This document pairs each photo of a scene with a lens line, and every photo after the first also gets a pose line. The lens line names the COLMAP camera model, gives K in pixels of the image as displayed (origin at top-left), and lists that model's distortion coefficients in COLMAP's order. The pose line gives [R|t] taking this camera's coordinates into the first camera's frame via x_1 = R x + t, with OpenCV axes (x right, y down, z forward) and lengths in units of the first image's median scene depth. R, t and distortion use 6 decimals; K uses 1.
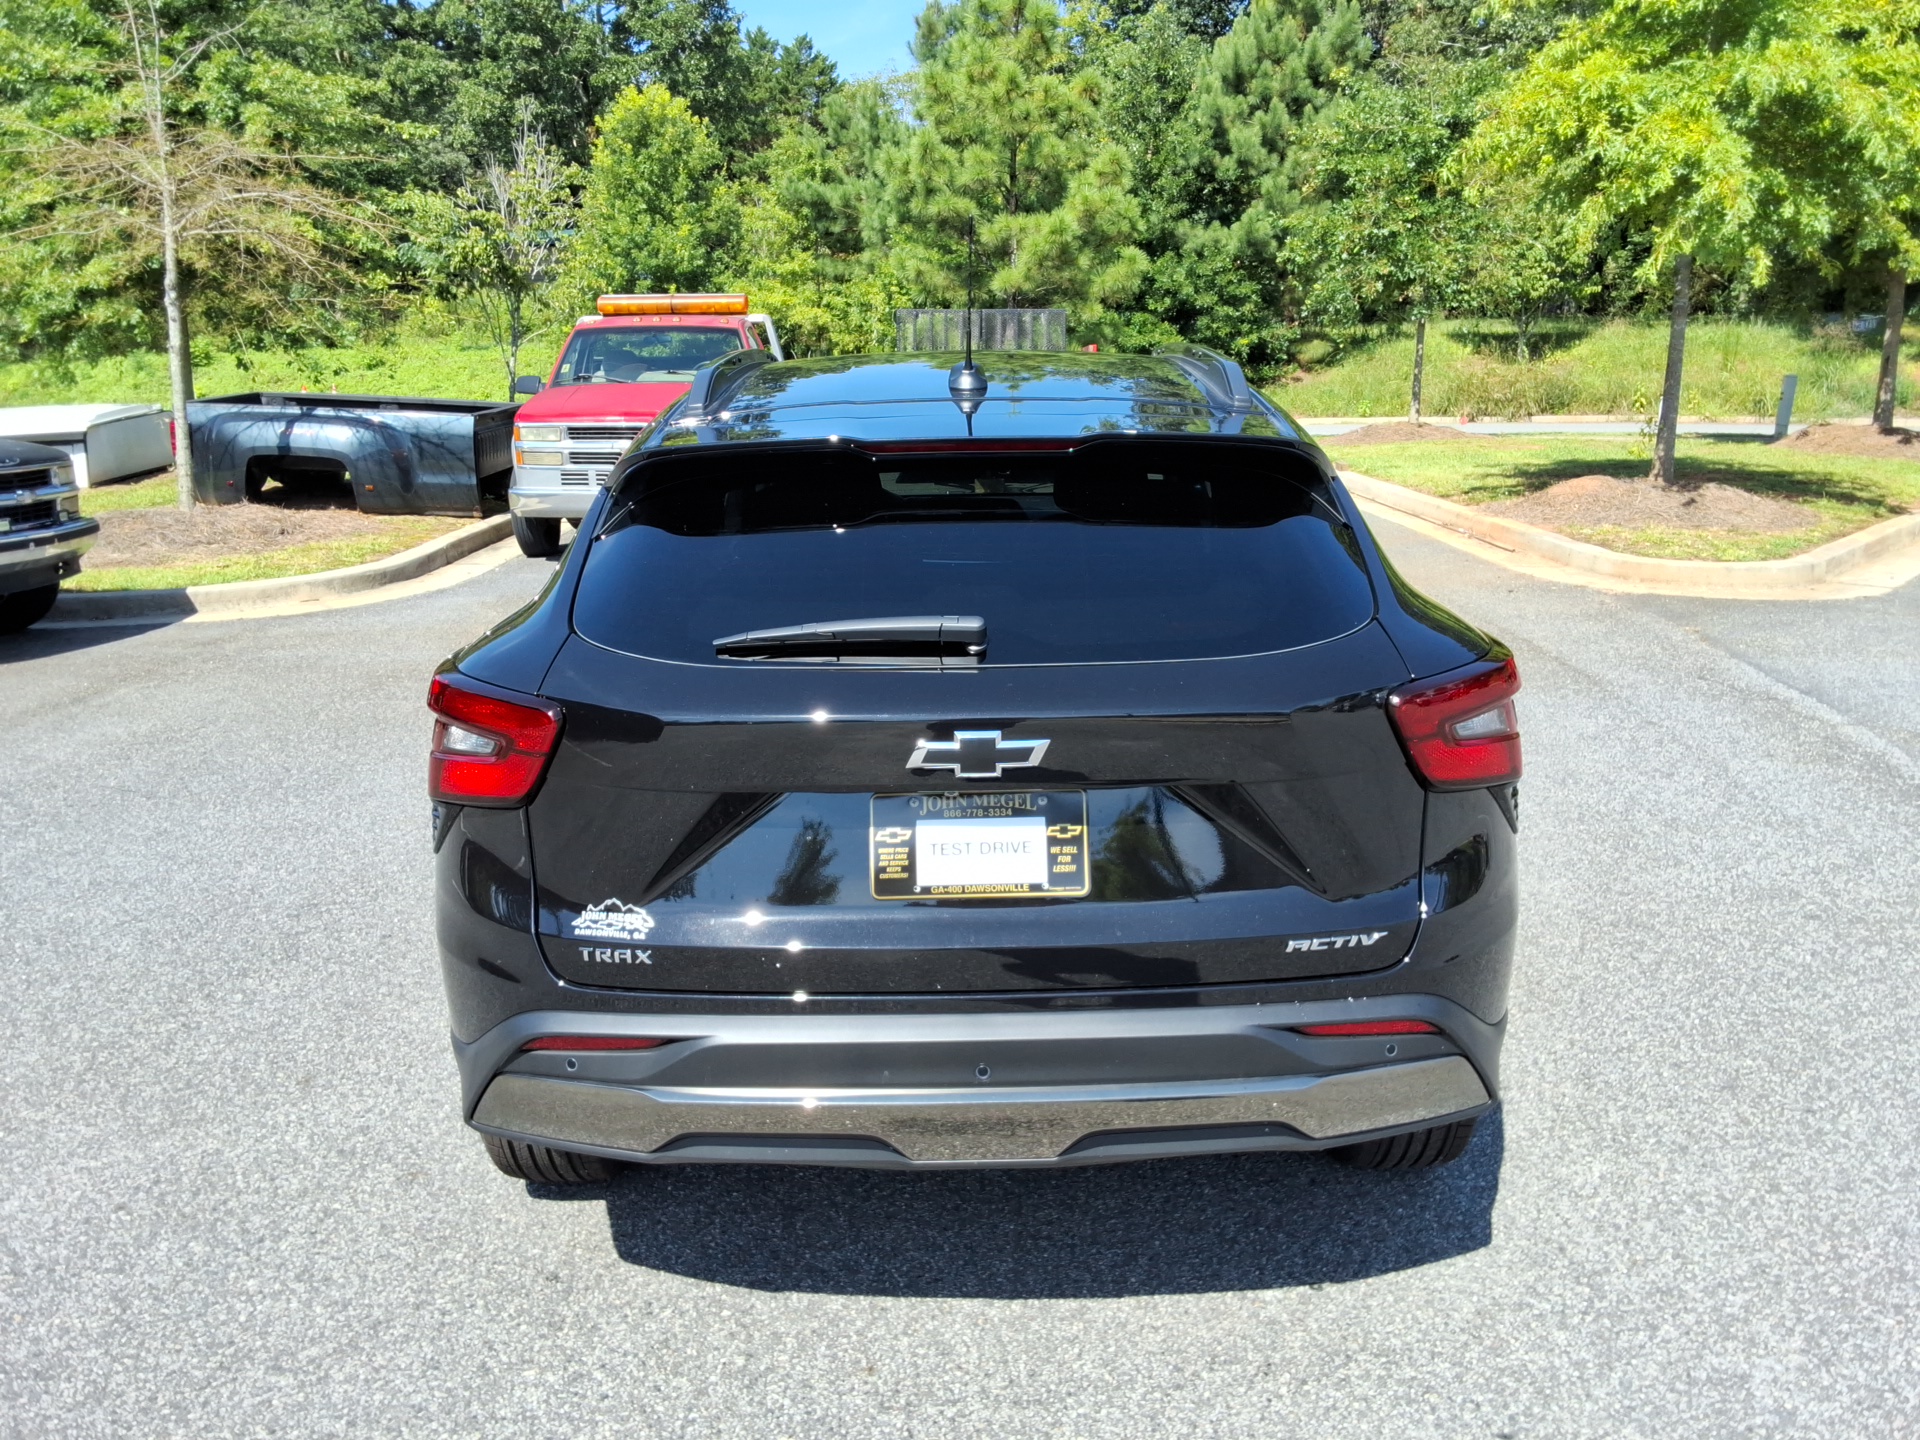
lens RADIAL K [[1553.3, 0, 969.2], [0, 1553.3, 706.1], [0, 0, 1]] dist [0.124918, -0.216022]
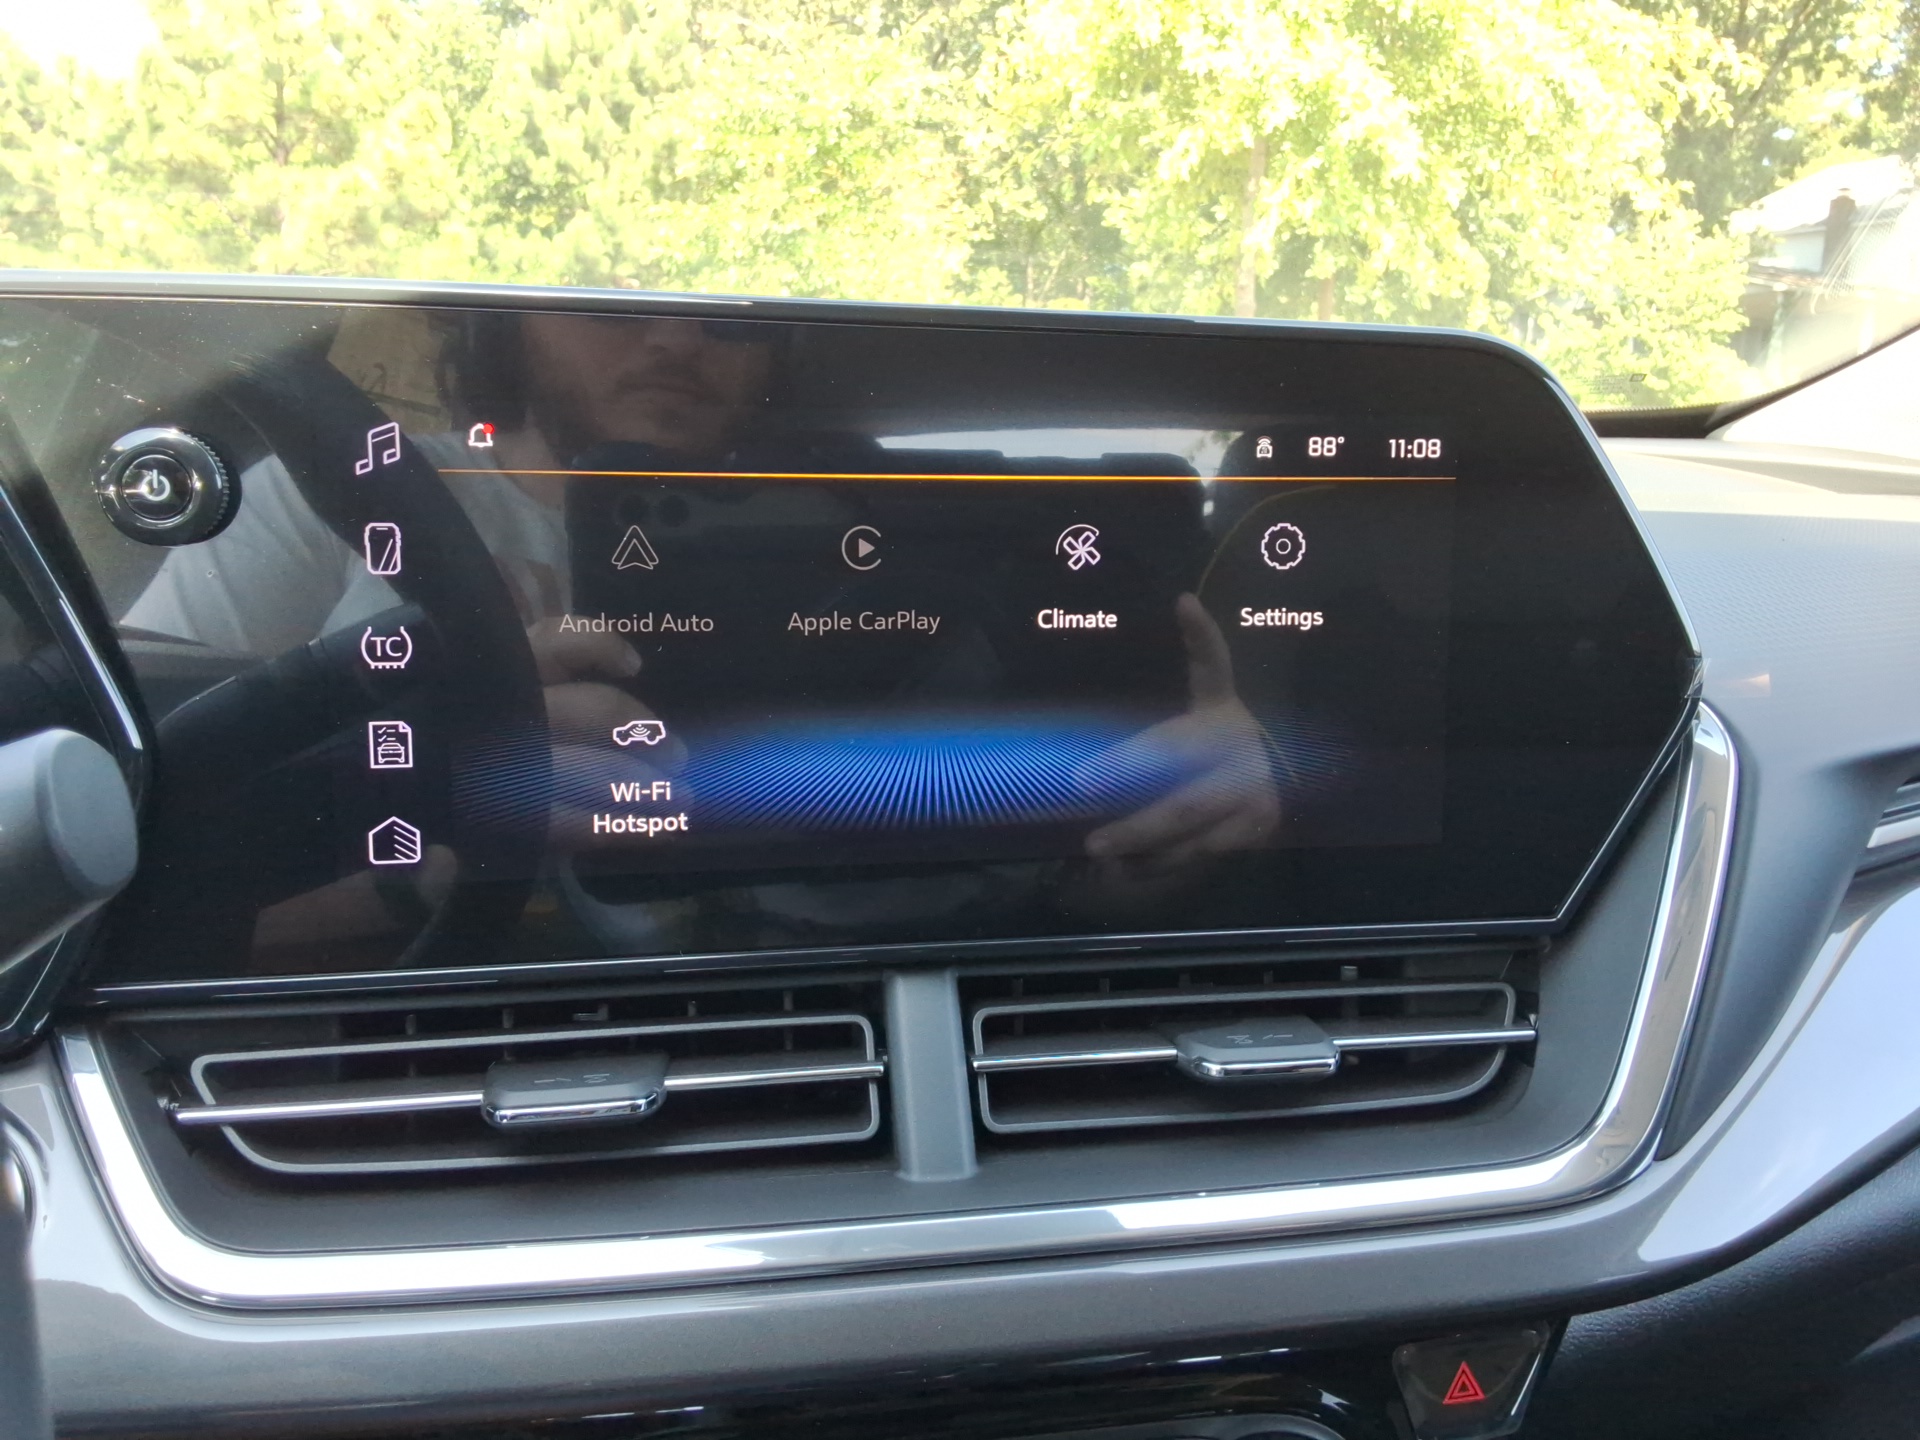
lens RADIAL K [[1564.5, 0, 982.0], [0, 1564.5, 690.9], [0, 0, 1]] dist [0.122061, -0.207421]
pose [[0.902118, -0.040316, 0.429602, -0.006822], [0.060484, 0.997611, -0.033390, -0.023456], [-0.427229, 0.056106, 0.902401, 0.197691]]
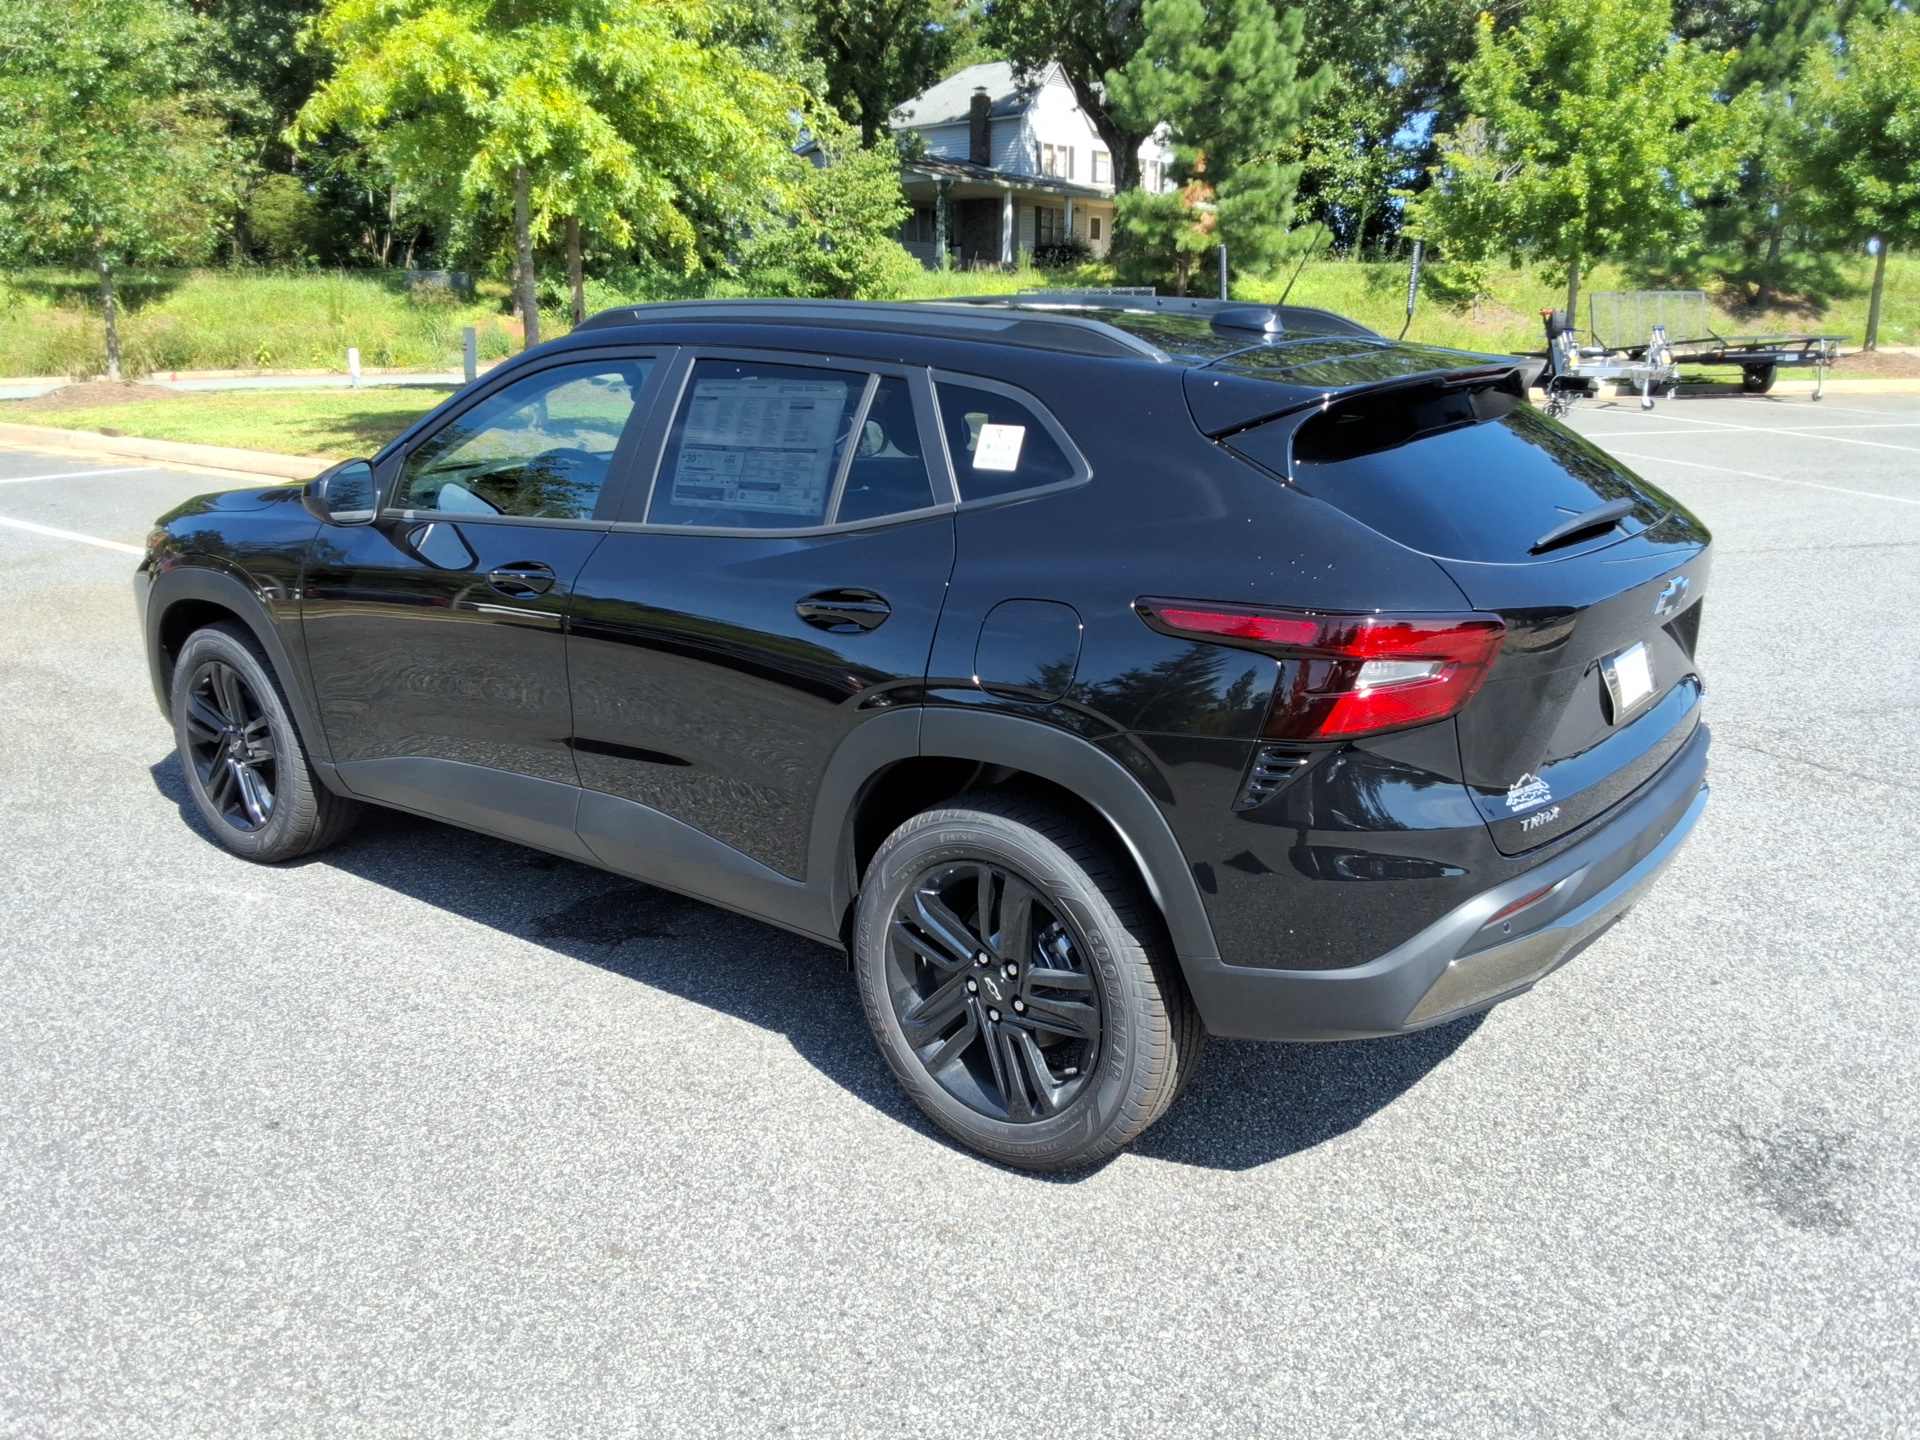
lens RADIAL K [[1552.5, 0, 970.1], [0, 1552.5, 713.4], [0, 0, 1]] dist [0.081240, -0.125912]
pose [[0.619410, -0.197520, 0.759814, -0.130247], [0.172230, 0.978444, 0.113950, -0.011783], [-0.765943, 0.060281, 0.640076, 0.055523]]
